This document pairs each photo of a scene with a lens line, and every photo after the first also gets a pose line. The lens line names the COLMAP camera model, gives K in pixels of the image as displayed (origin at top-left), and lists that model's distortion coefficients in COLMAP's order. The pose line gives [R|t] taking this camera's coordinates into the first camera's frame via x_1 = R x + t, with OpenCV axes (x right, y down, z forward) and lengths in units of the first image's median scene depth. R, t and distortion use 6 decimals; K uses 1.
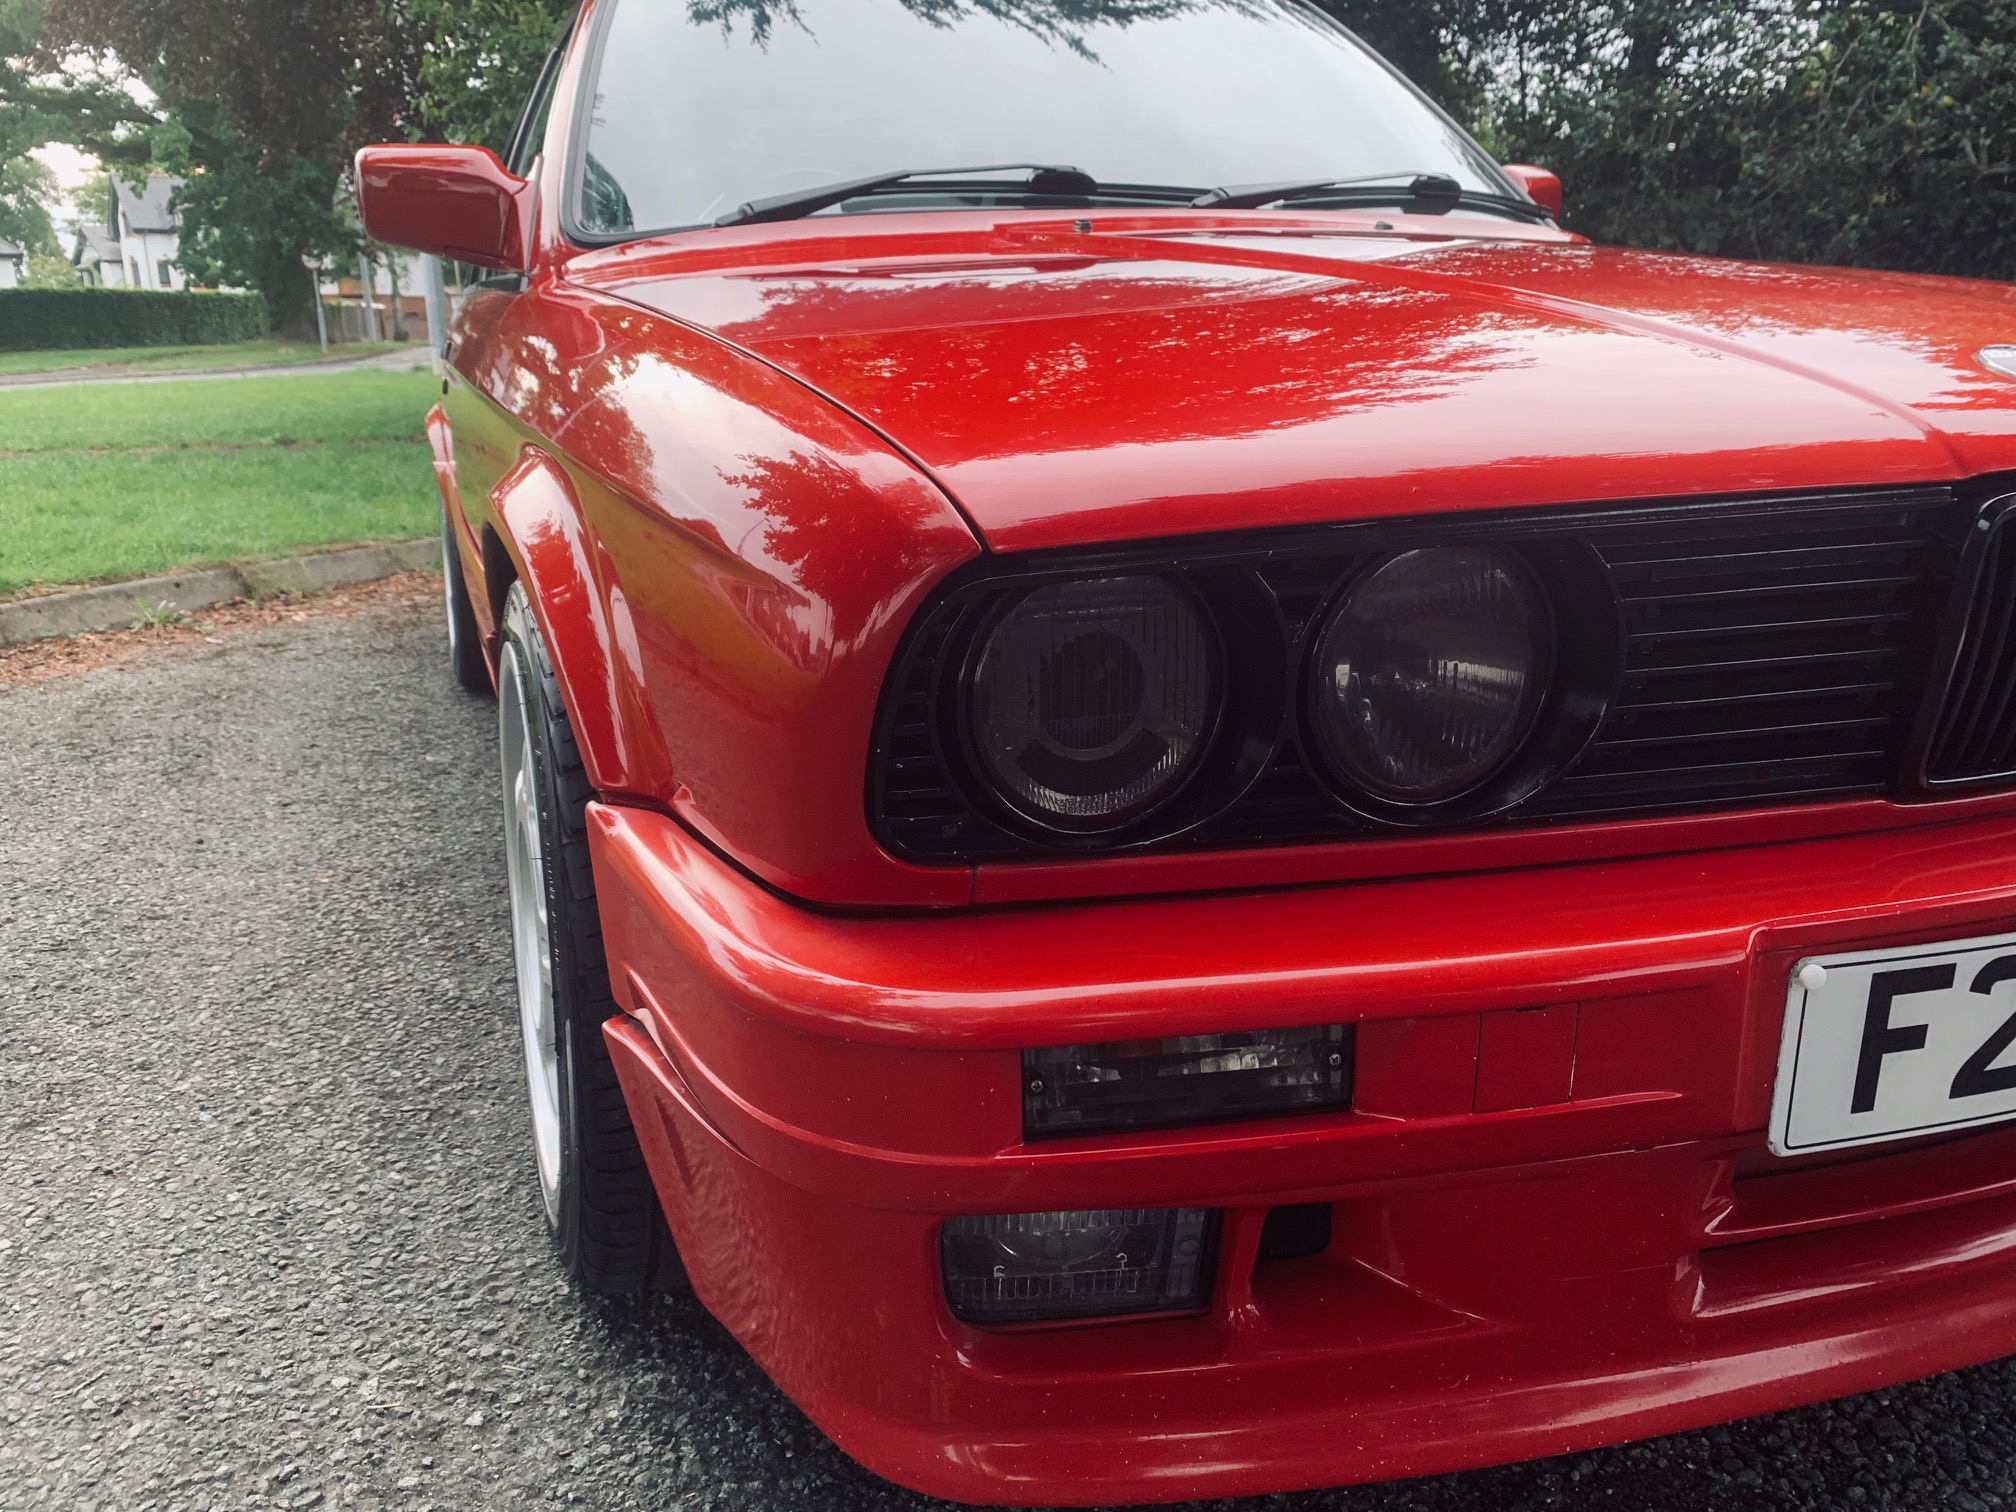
lens RADIAL K [[1552.7, 0, 990.8], [0, 1552.7, 751.1], [0, 0, 1]] dist [0.000687, 0.003627]
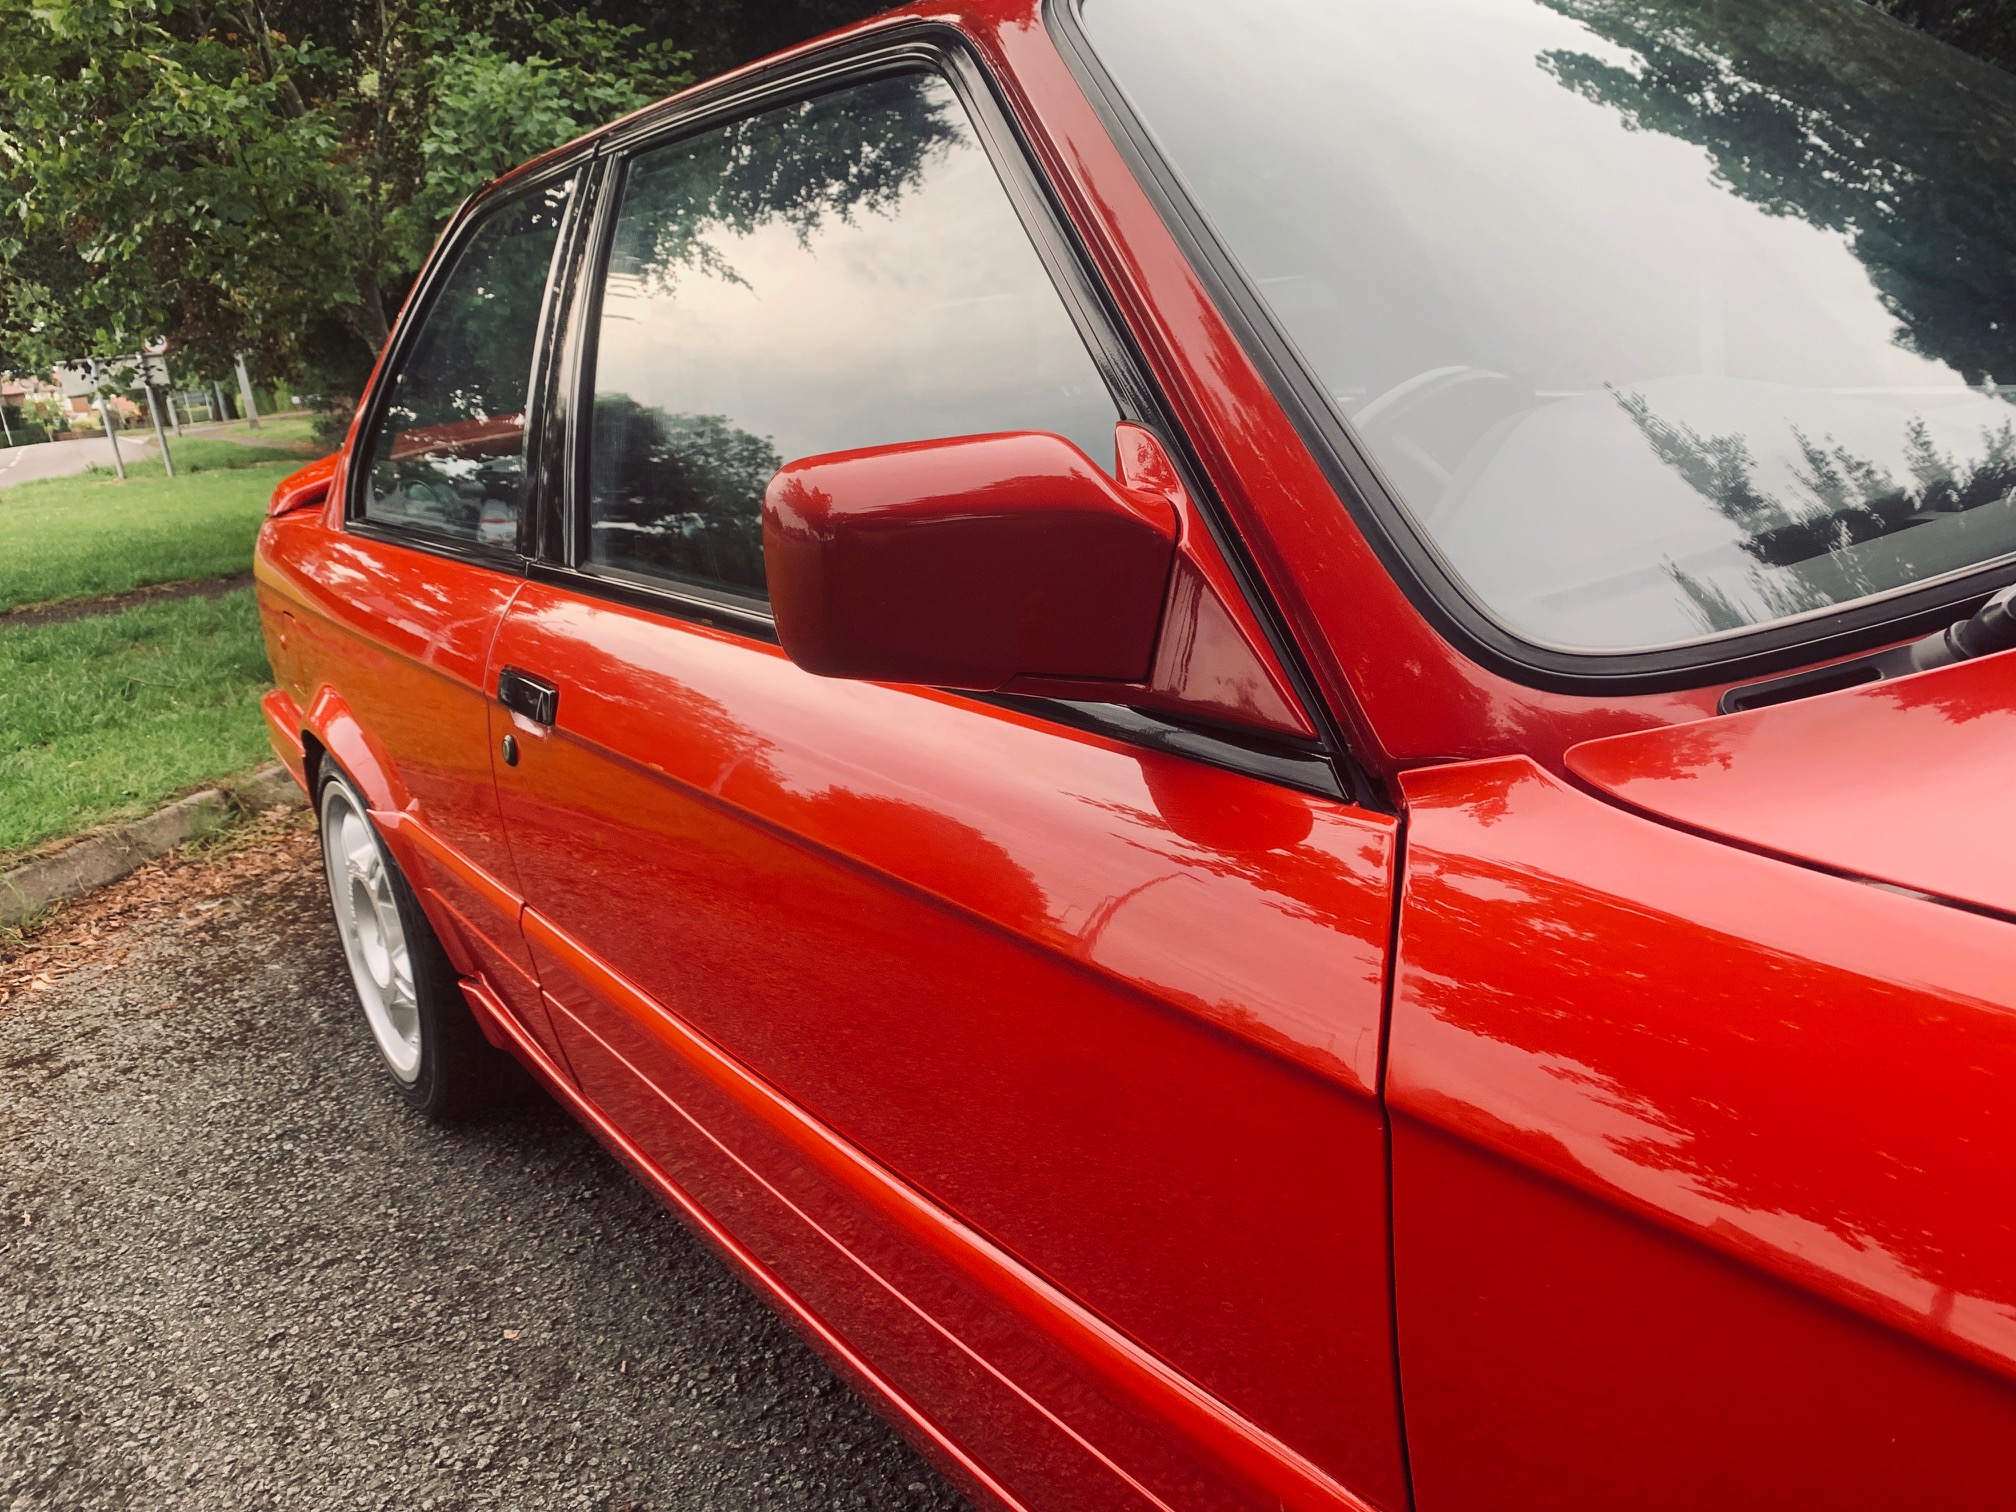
lens RADIAL K [[1550.1, 0, 1004.1], [0, 1550.1, 740.1], [0, 0, 1]] dist [0.010712, 0.004532]
pose [[0.960044, -0.157068, 0.231615, -0.641266], [0.161708, 0.986838, -0.001061, -0.433756], [-0.228400, 0.038472, 0.972807, 0.827127]]
